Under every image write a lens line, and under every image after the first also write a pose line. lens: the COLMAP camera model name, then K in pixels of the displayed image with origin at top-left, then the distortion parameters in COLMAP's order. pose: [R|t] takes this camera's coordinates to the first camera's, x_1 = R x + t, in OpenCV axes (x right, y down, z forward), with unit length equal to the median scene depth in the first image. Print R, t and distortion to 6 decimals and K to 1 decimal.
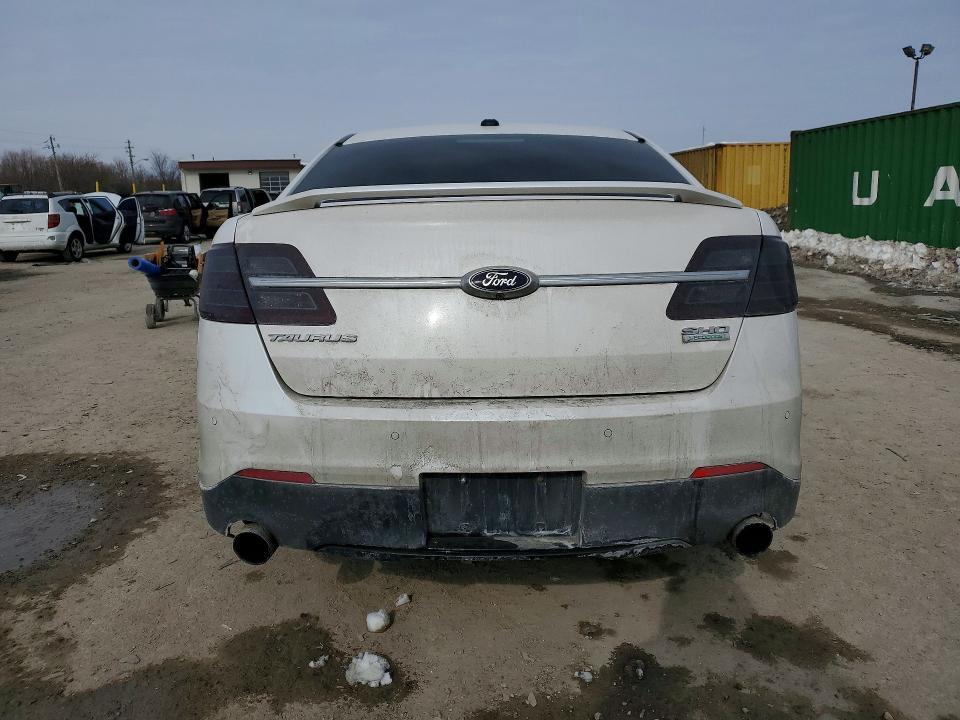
lens RADIAL K [[722.7, 0, 480.0], [0, 722.7, 360.0], [0, 0, 1]] dist [0.008936, 0.005030]
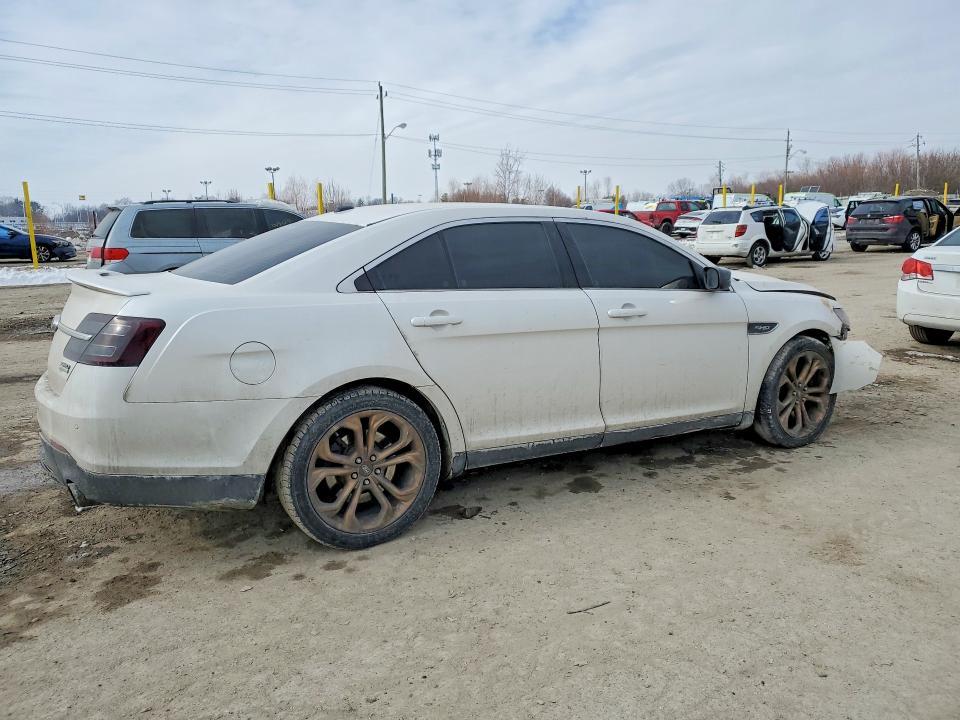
lens RADIAL K [[722.7, 0, 480.0], [0, 722.7, 360.0], [0, 0, 1]] dist [0.008936, 0.005030]
pose [[0.506312, 0.168386, -0.845751, 0.192276], [-0.167053, 0.981324, 0.095371, -0.032165], [0.846015, 0.092998, 0.524986, 0.077530]]
